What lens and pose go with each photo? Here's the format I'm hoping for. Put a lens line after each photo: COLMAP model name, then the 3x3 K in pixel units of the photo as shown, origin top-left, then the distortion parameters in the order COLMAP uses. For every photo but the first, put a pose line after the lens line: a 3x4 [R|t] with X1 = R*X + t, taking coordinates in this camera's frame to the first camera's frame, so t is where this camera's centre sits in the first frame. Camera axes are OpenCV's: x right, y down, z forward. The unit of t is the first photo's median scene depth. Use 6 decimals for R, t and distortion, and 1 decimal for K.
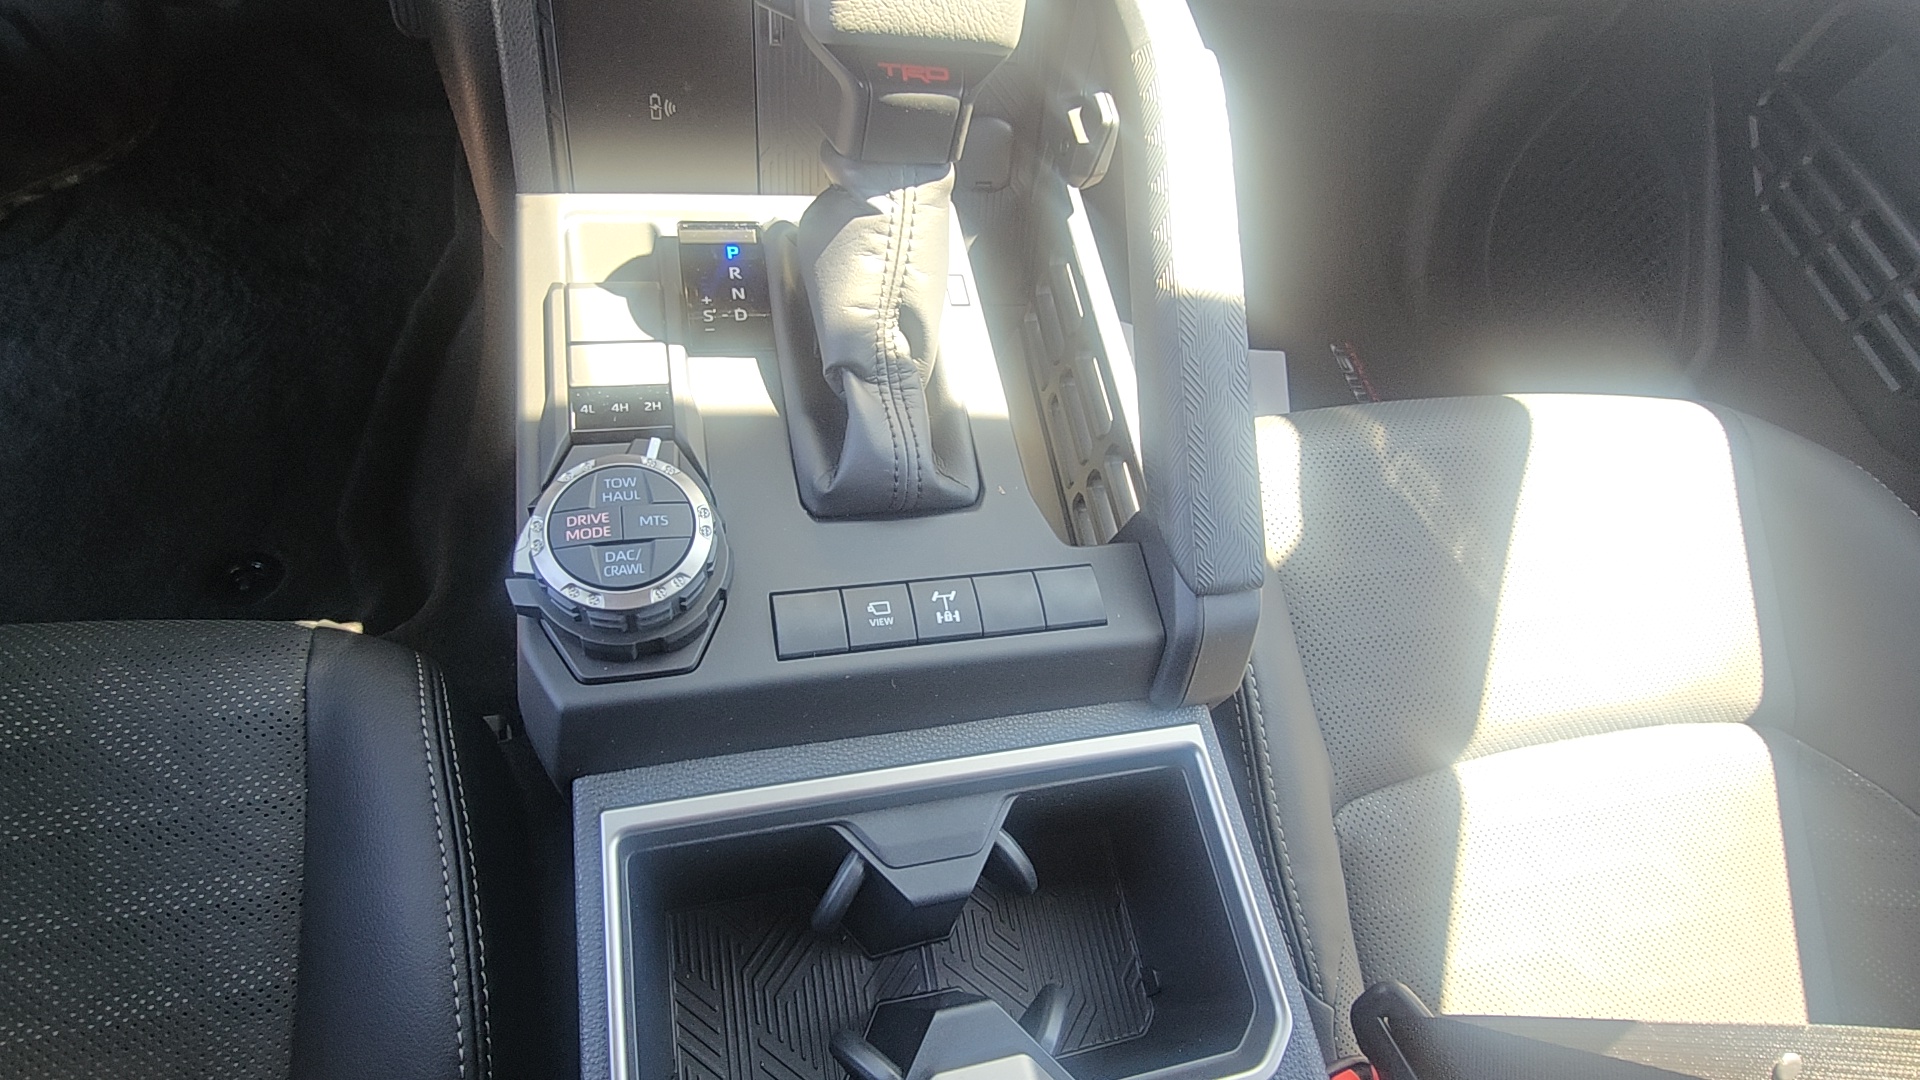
lens RADIAL K [[978.3, 0, 949.7], [0, 978.3, 547.4], [0, 0, 1]] dist [0.001580, -0.000828]
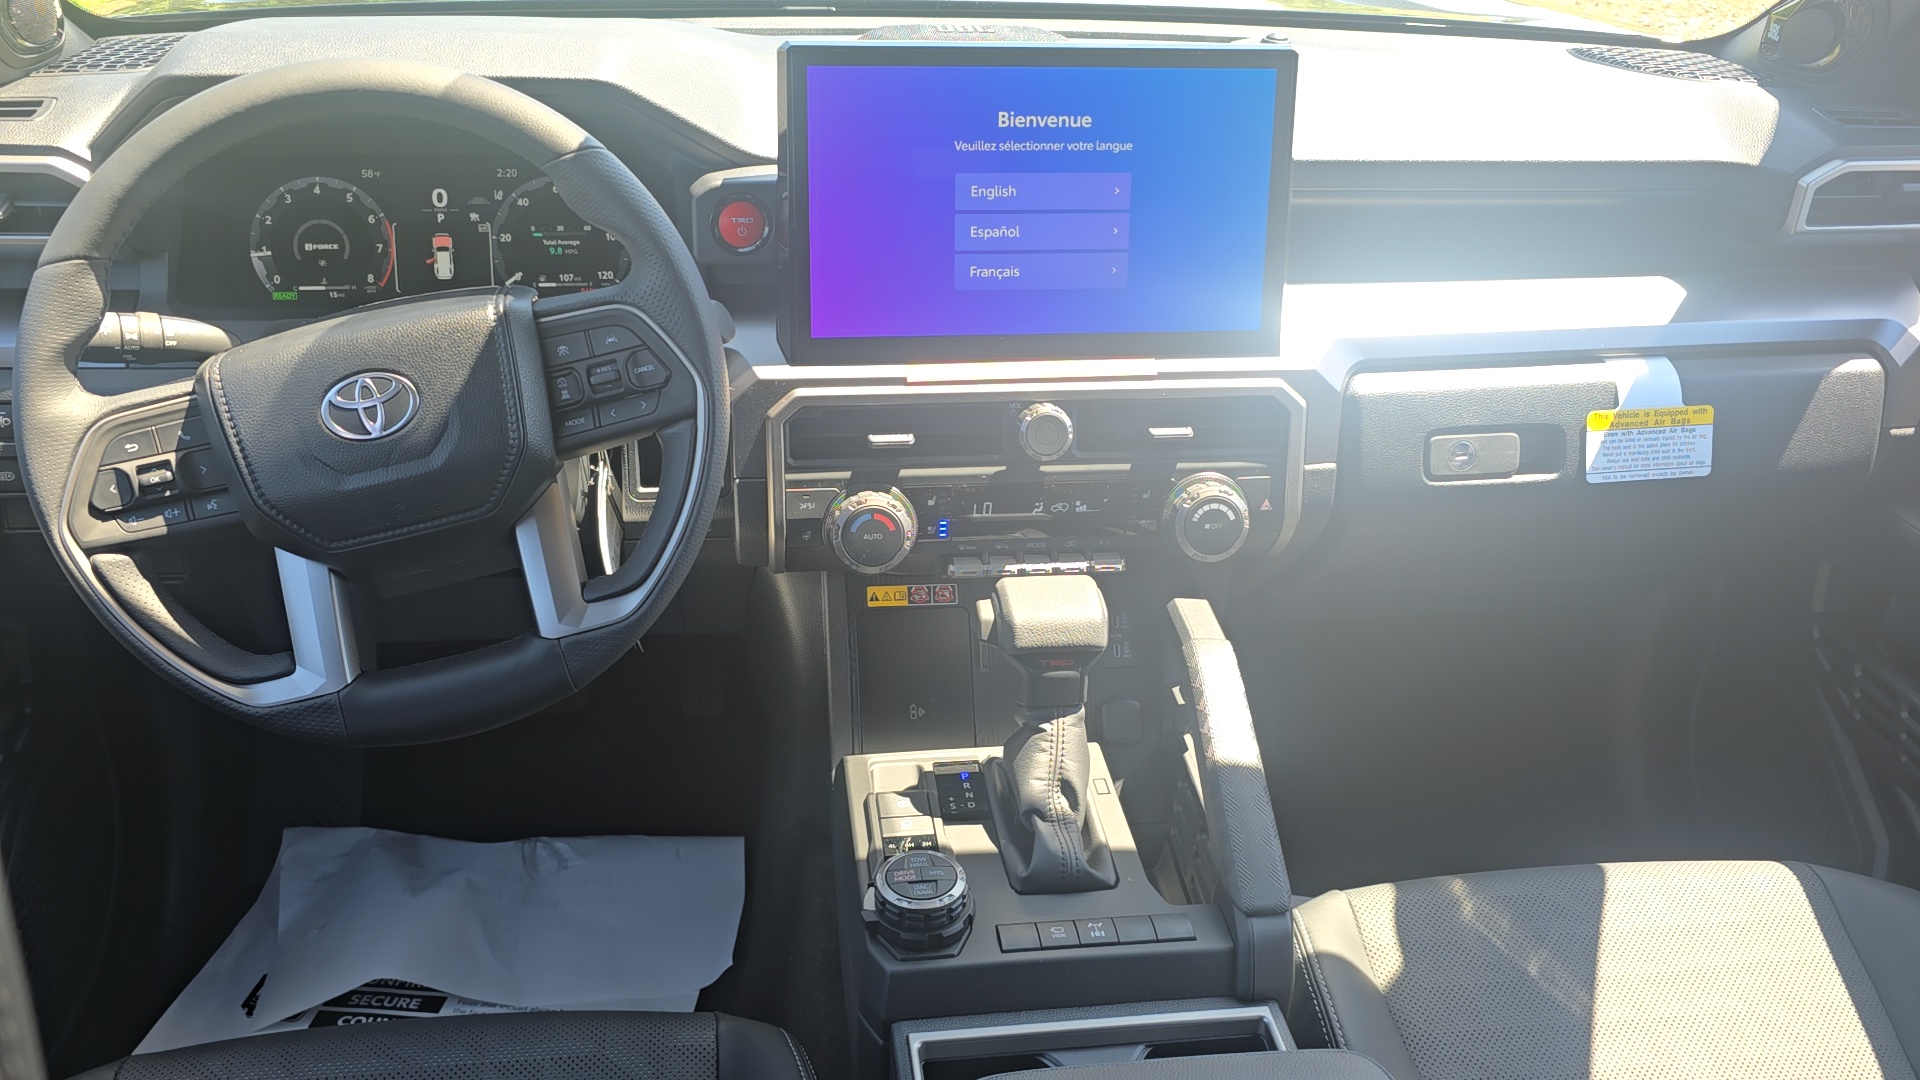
lens RADIAL K [[1598.0, 0, 948.8], [0, 1598.0, 530.7], [0, 0, 1]] dist [-0.015670, 0.023063]
pose [[0.980630, -0.129322, -0.147107, 0.235958], [0.021687, 0.818120, -0.574639, 1.048268], [0.194665, 0.560318, 0.805078, -1.638612]]
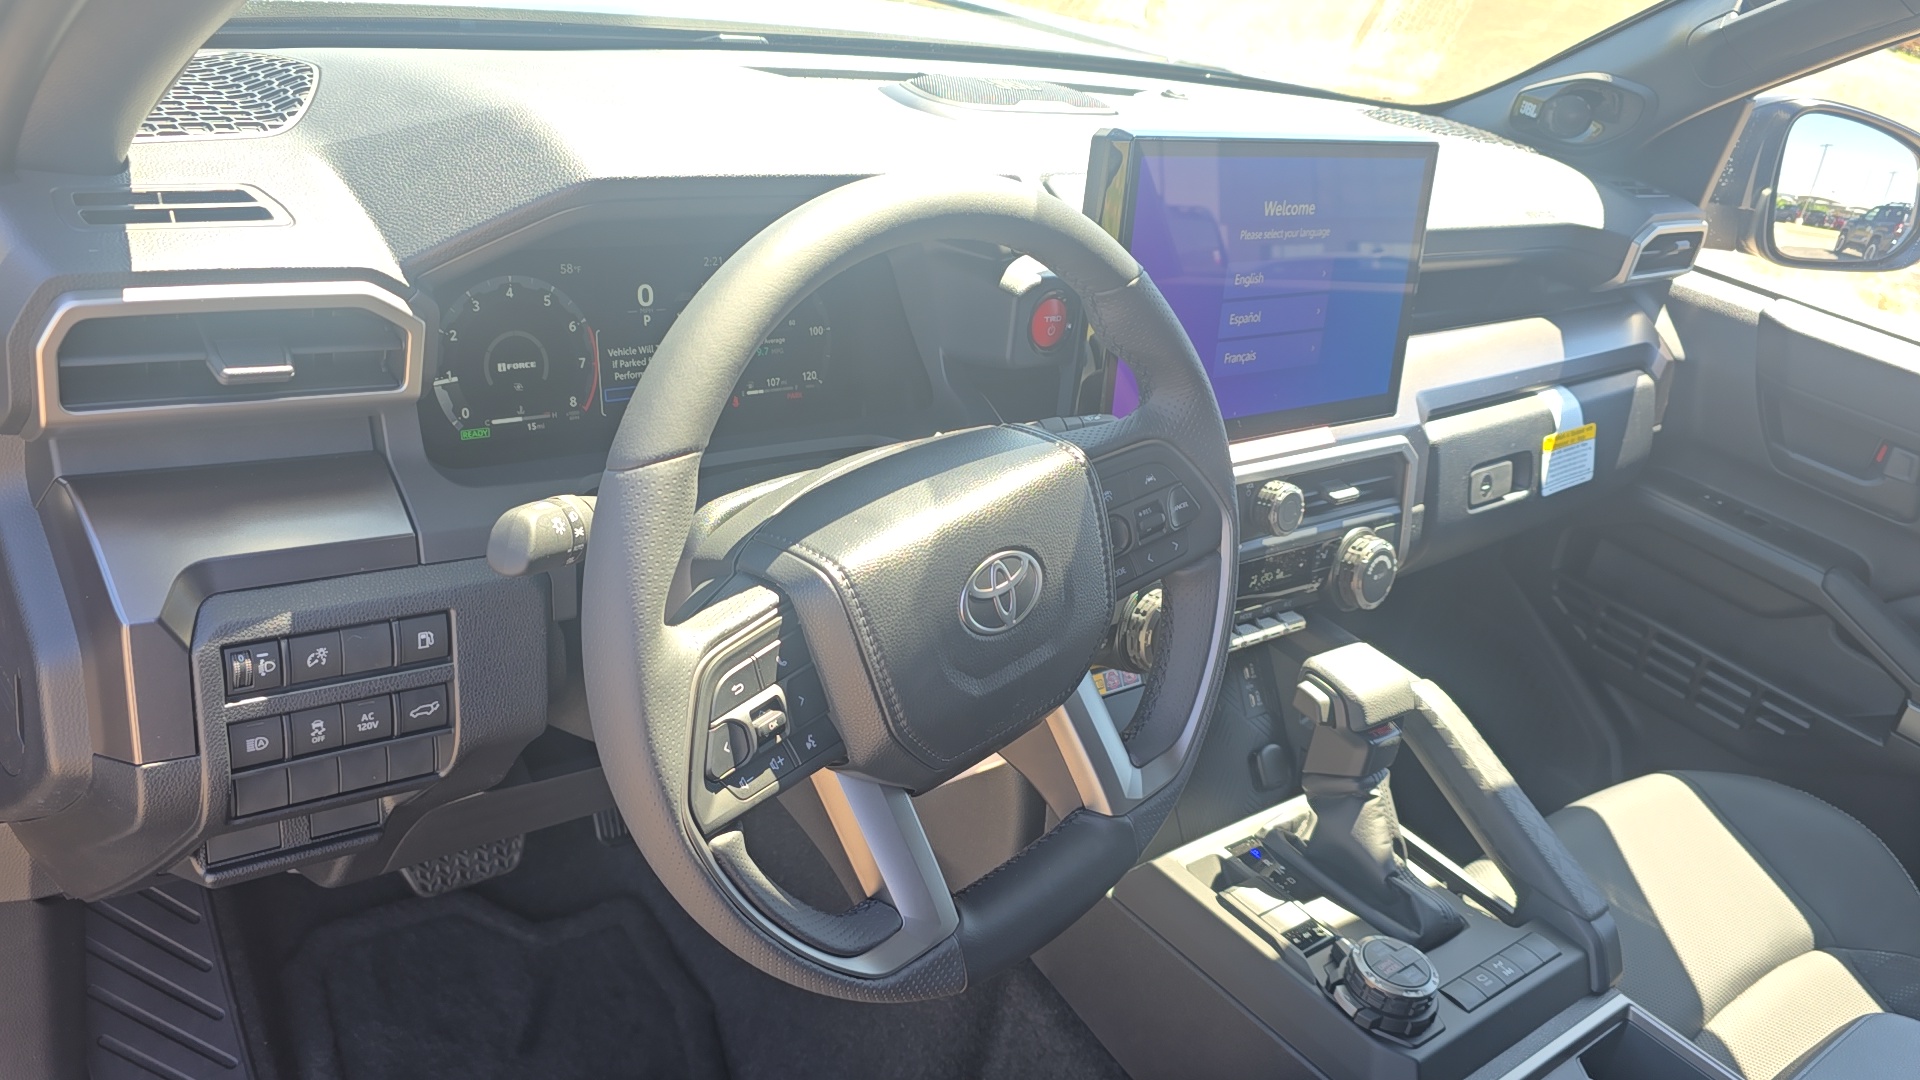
lens RADIAL K [[1598.0, 0, 948.8], [0, 1598.0, 530.7], [0, 0, 1]] dist [-0.015670, 0.023063]
pose [[0.882595, -0.242835, 0.402563, -1.895293], [0.412333, 0.811178, -0.414695, 0.200297], [-0.225848, 0.531998, 0.816071, -1.646981]]
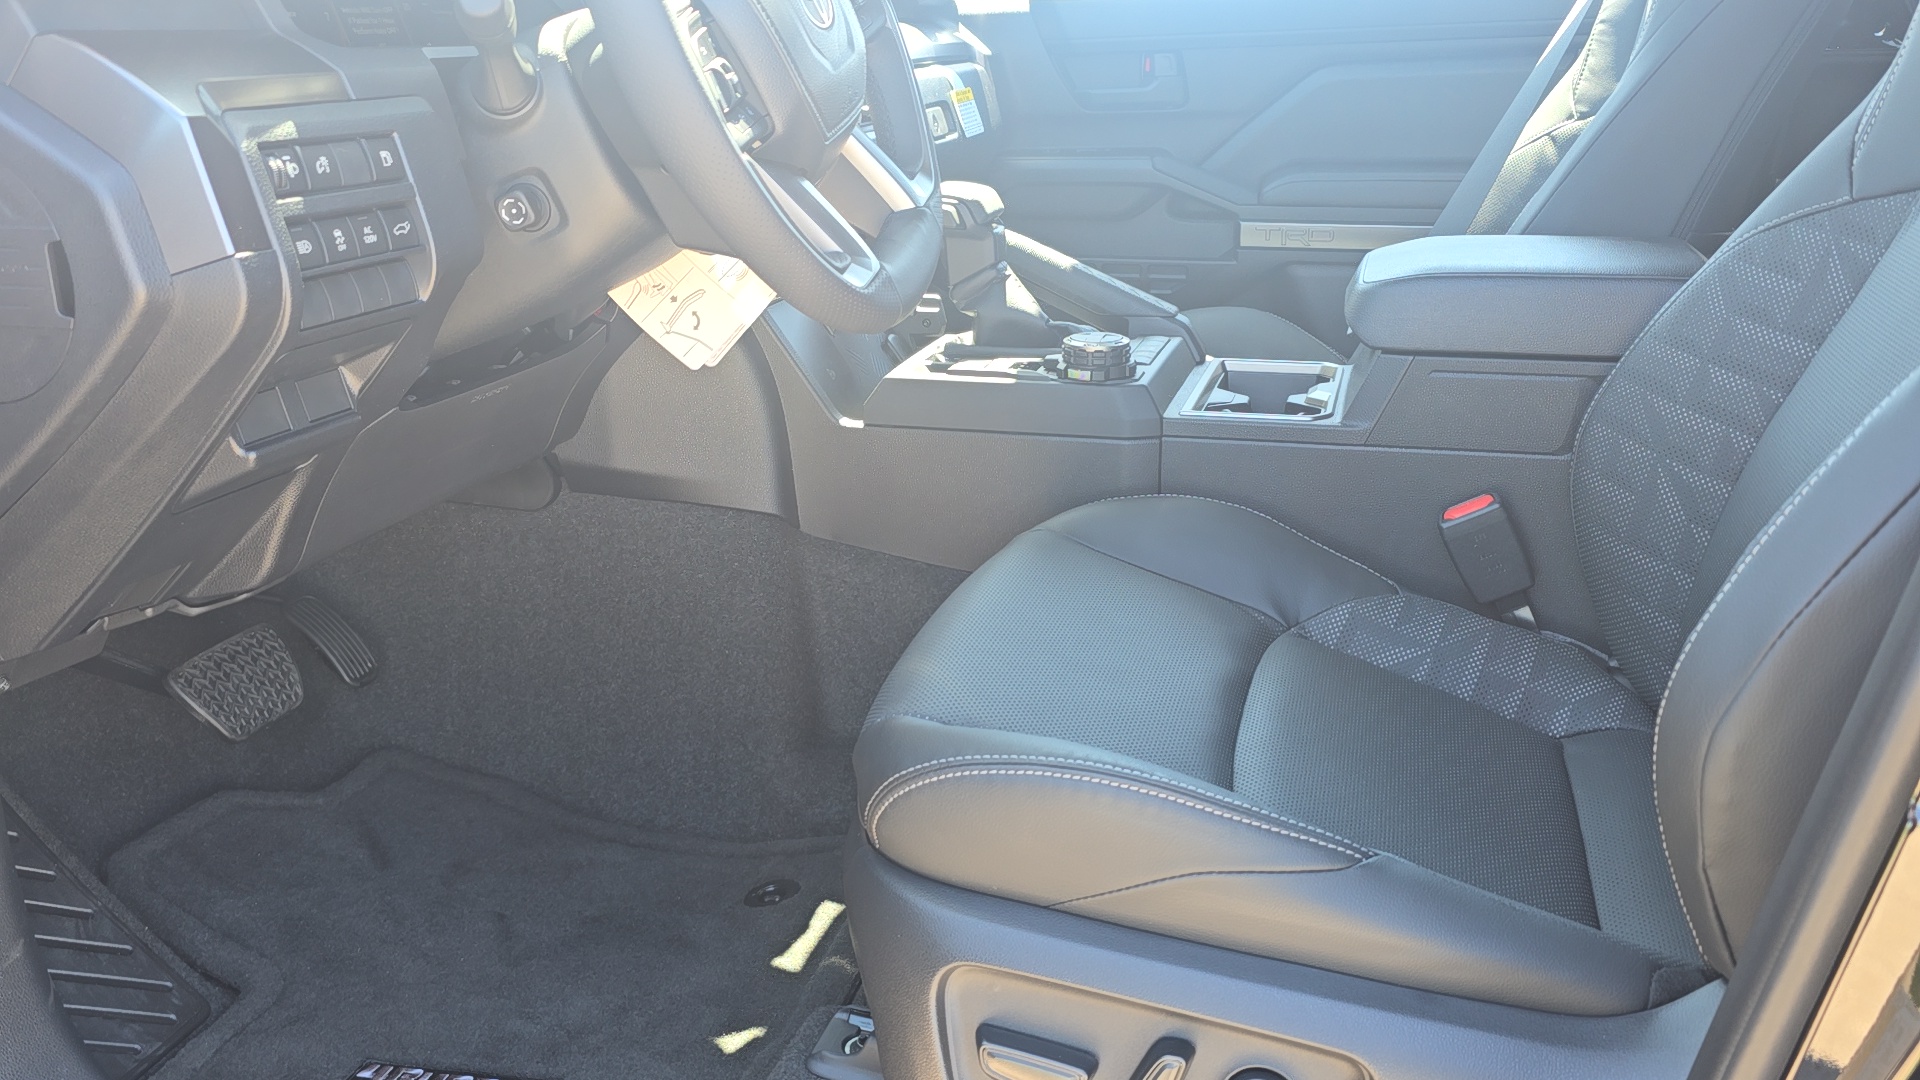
lens RADIAL K [[1598.0, 0, 948.8], [0, 1598.0, 530.7], [0, 0, 1]] dist [-0.015670, 0.023063]
pose [[0.449729, -0.473891, 0.757080, -3.395994], [0.836811, 0.519880, -0.171675, 0.553968], [-0.312235, 0.710740, 0.630363, -1.037872]]
